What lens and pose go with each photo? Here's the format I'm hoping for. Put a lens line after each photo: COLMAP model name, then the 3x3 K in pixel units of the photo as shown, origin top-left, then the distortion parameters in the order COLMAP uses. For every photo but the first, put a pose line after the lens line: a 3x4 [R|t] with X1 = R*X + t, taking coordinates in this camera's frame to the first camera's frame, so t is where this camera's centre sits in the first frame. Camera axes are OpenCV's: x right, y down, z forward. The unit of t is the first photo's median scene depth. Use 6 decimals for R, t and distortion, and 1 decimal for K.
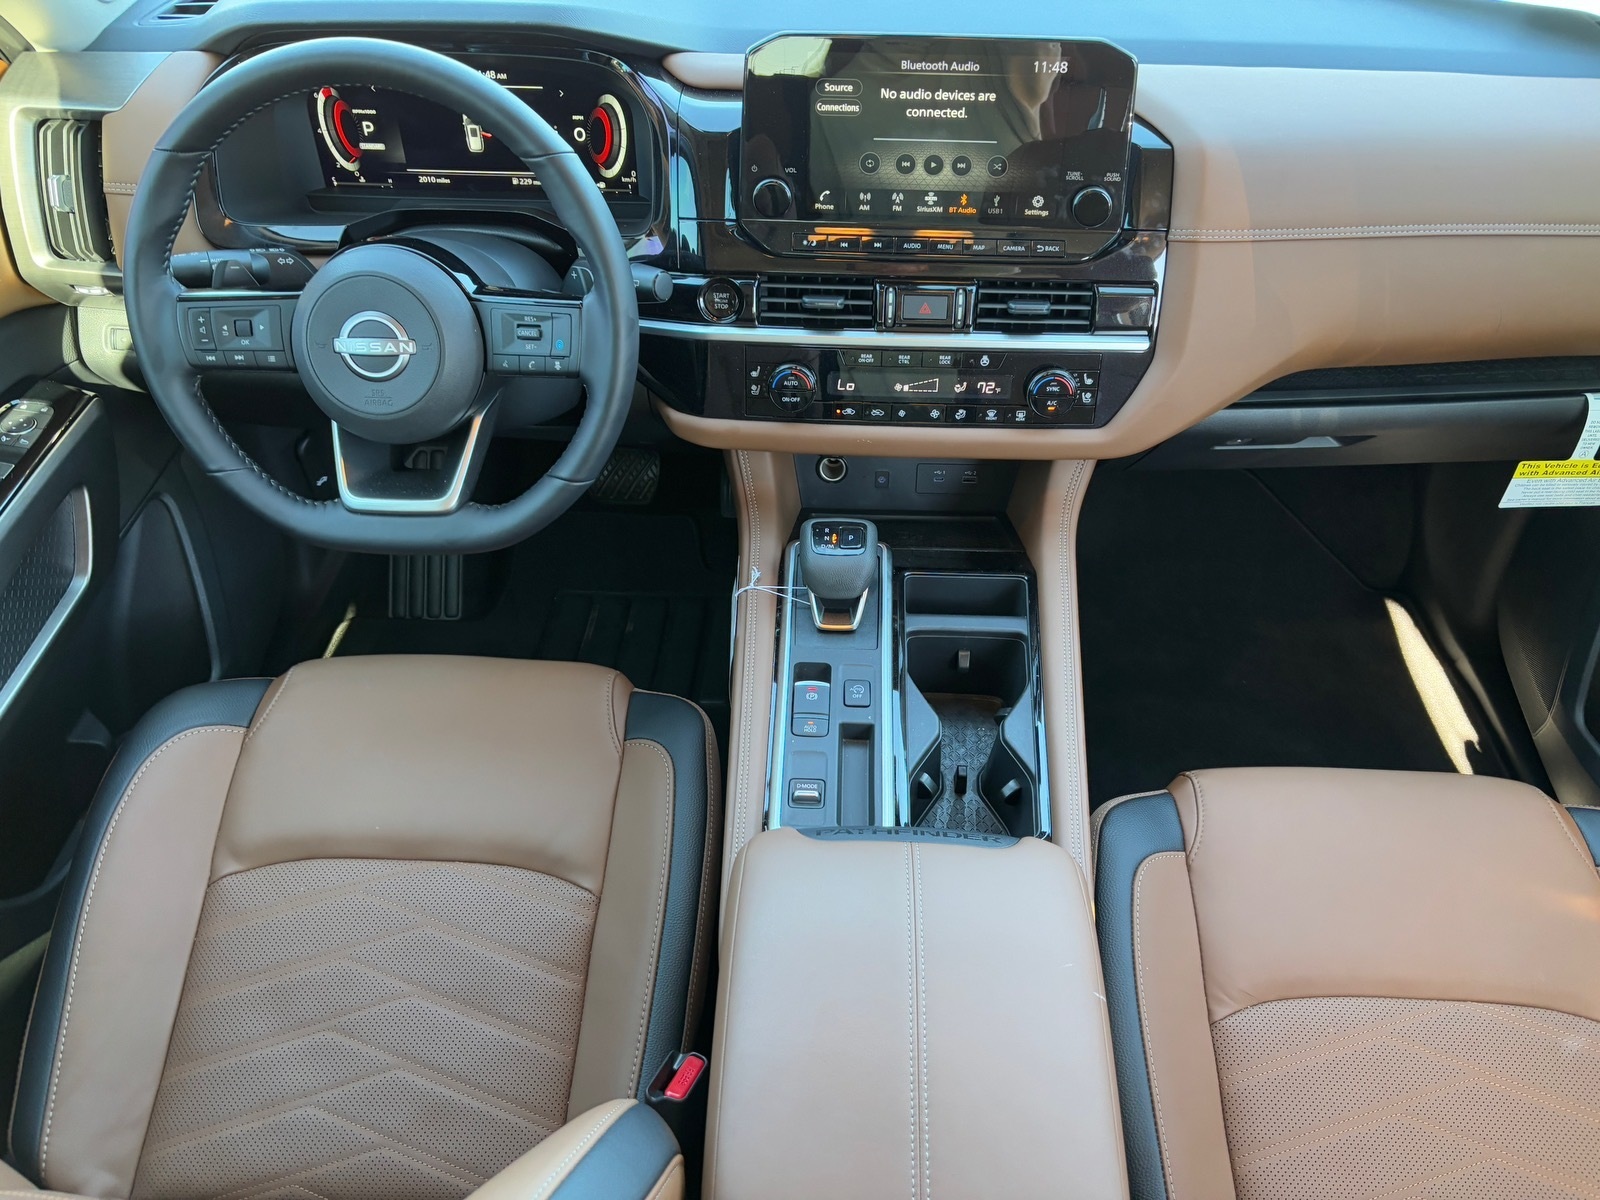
lens RADIAL K [[1208.5, 0, 810.8], [0, 1208.5, 603.0], [0, 0, 1]] dist [0.034740, -0.042189]
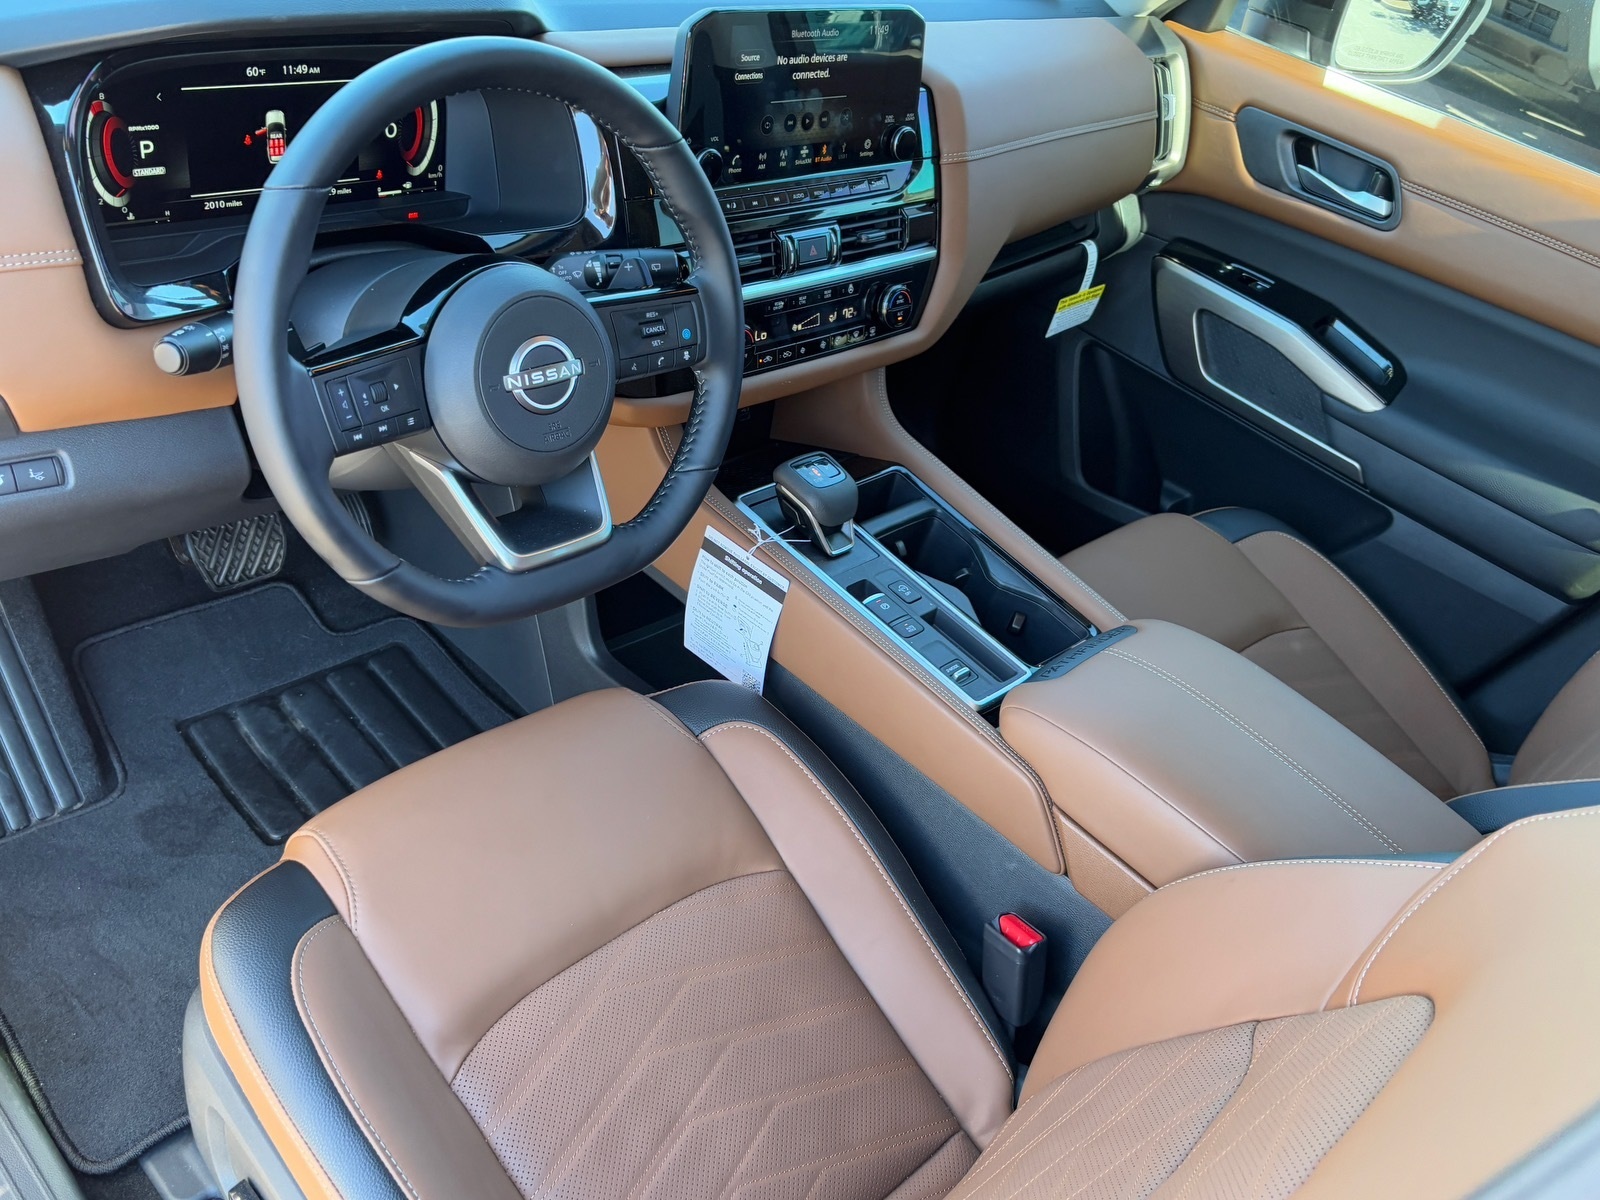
lens RADIAL K [[1383.0, 0, 783.3], [0, 1383.0, 607.3], [0, 0, 1]] dist [0.018682, 0.008428]
pose [[0.667877, -0.327777, 0.668208, -0.867523], [0.330848, 0.934970, 0.127948, -0.109091], [-0.666693, 0.135621, 0.732889, 0.137517]]
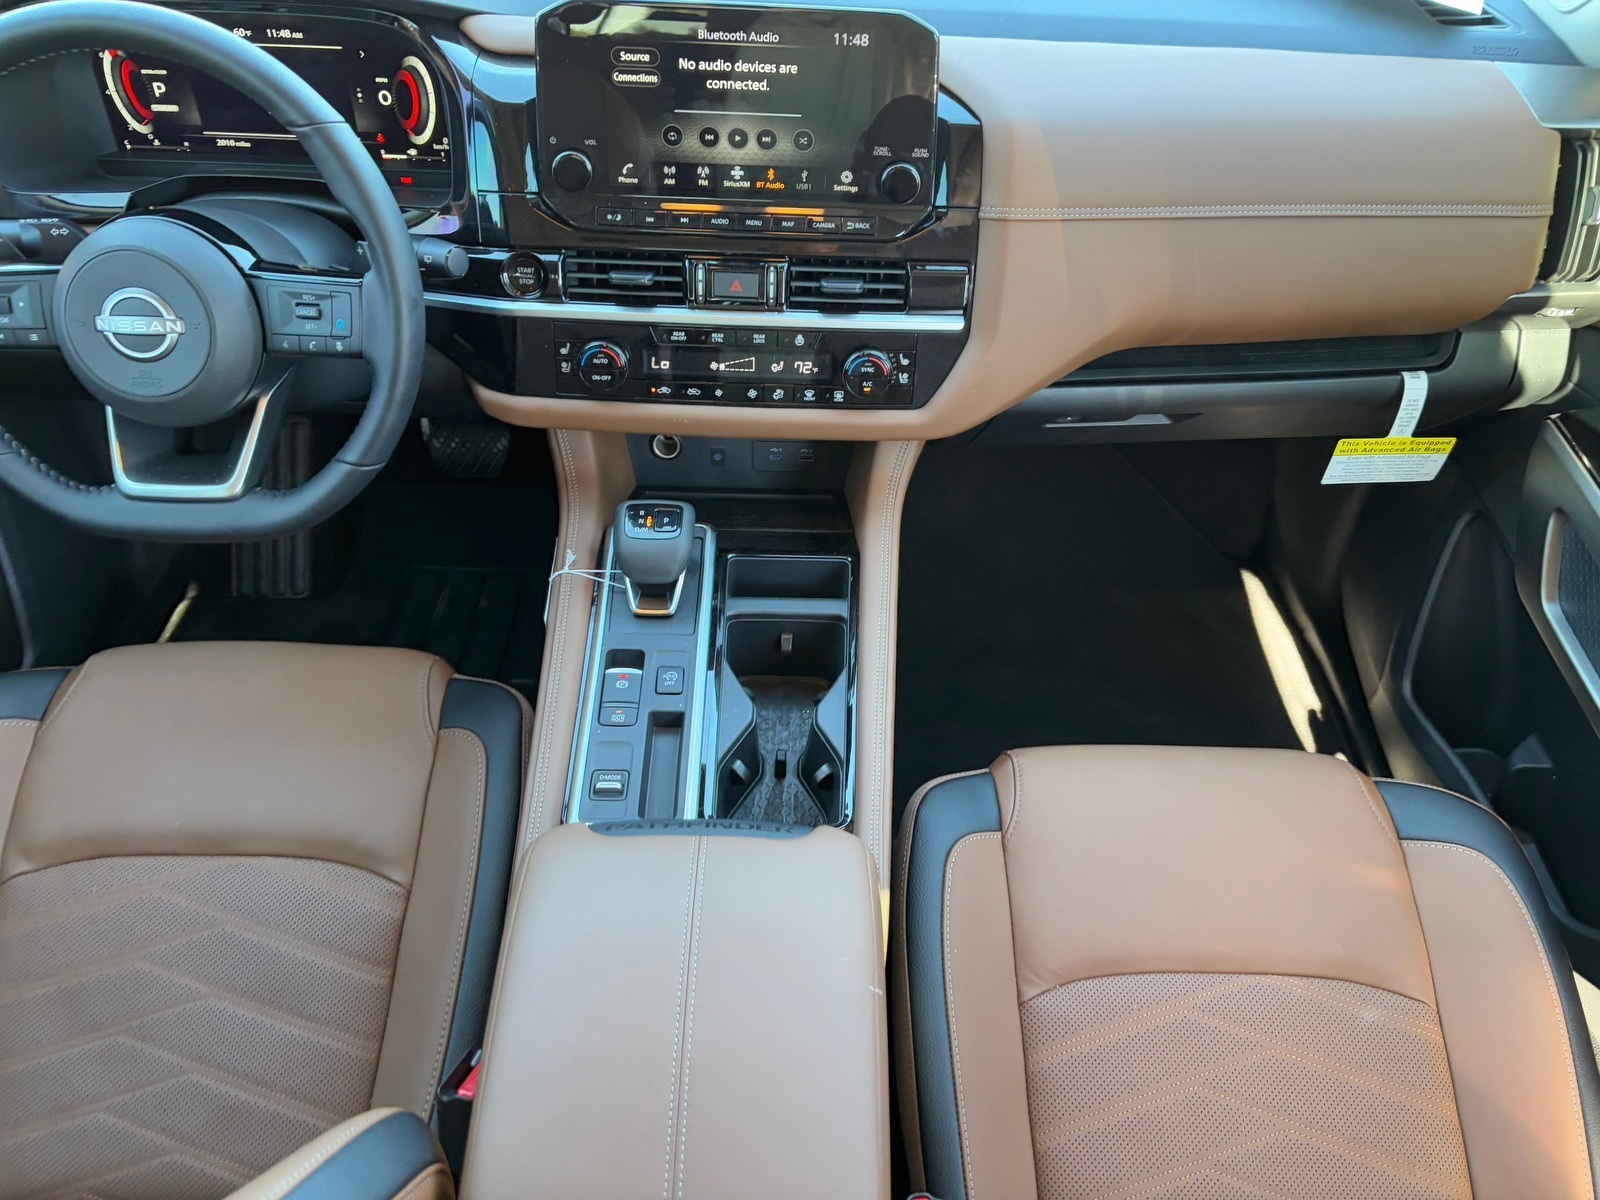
lens RADIAL K [[1208.5, 0, 810.8], [0, 1208.5, 603.0], [0, 0, 1]] dist [0.034740, -0.042189]
pose [[0.998453, -0.009063, 0.054856, 0.097988], [0.007196, 0.999391, 0.034131, -0.020285], [-0.055132, -0.033684, 0.997911, 0.011668]]
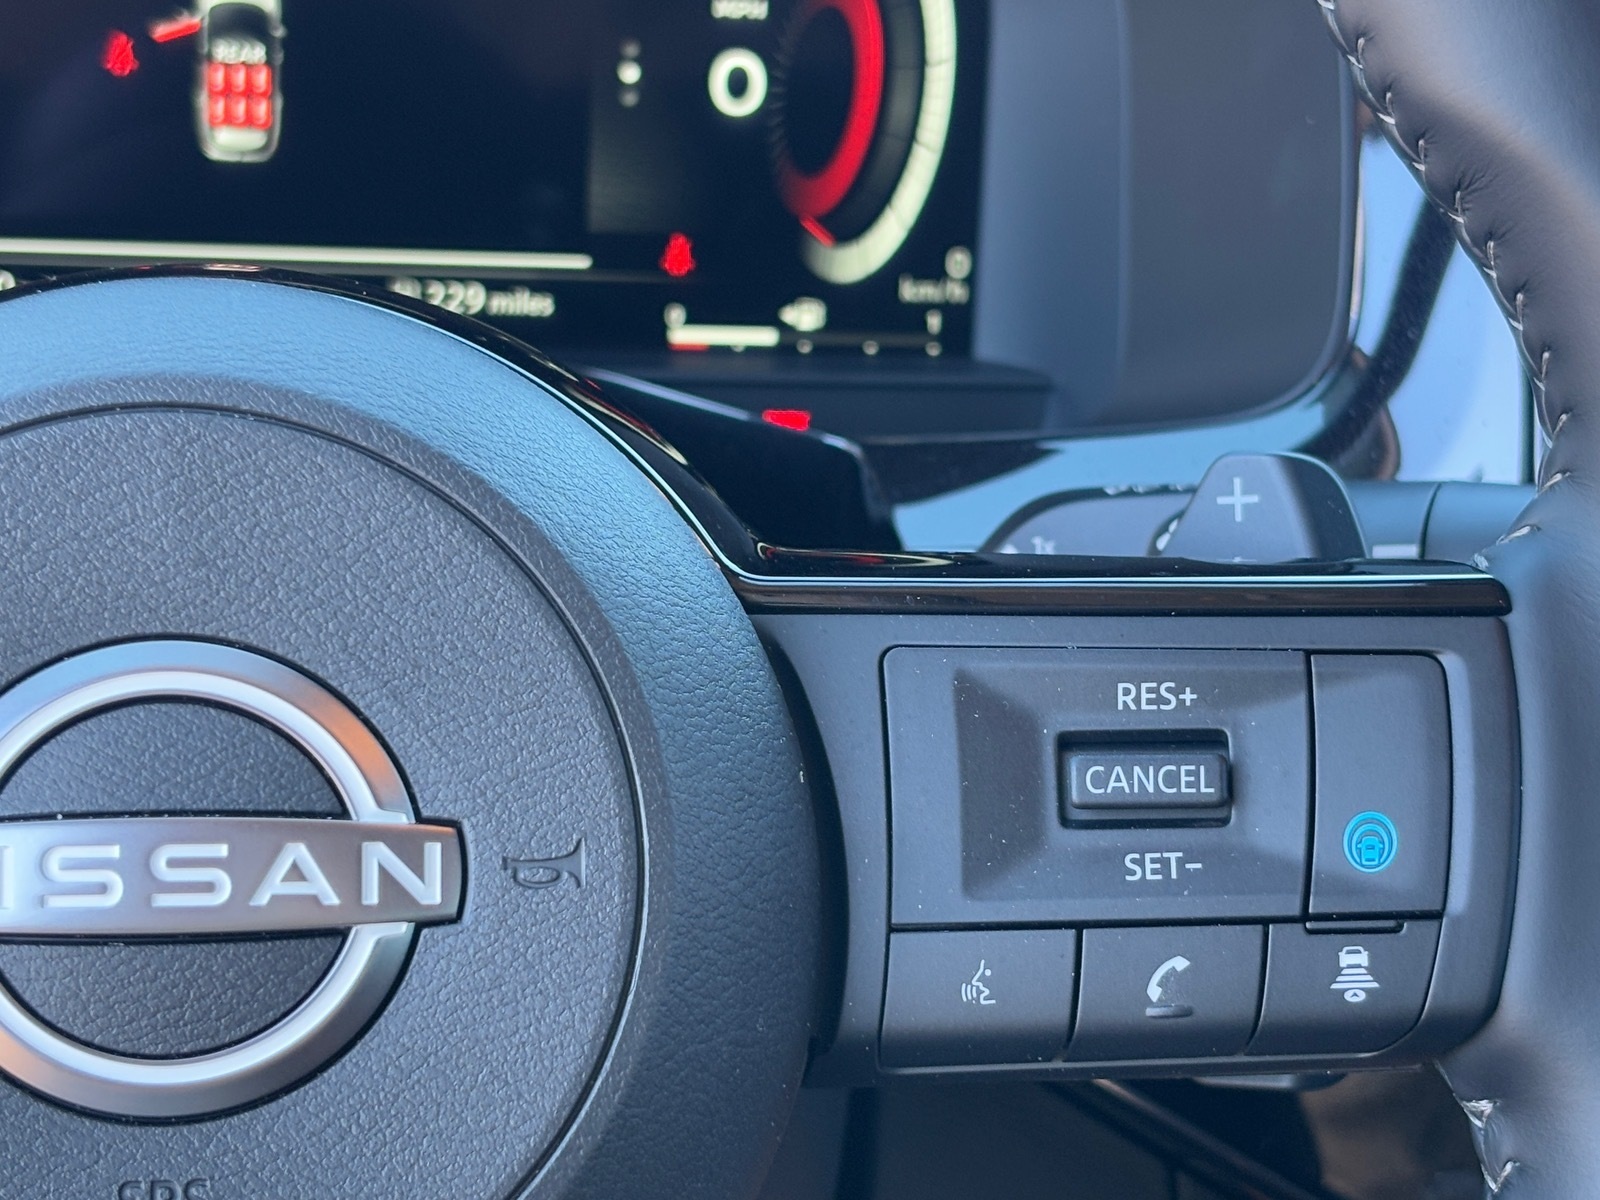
lens RADIAL K [[3308.1, 0, 820.4], [0, 3308.1, 646.0], [0, 0, 1]] dist [0.368104, -2.120500]
pose [[0.985045, -0.012020, 0.171879, -0.310437], [0.077480, 0.921913, -0.379570, -0.070115], [-0.153895, 0.387210, 0.909057, 0.543238]]
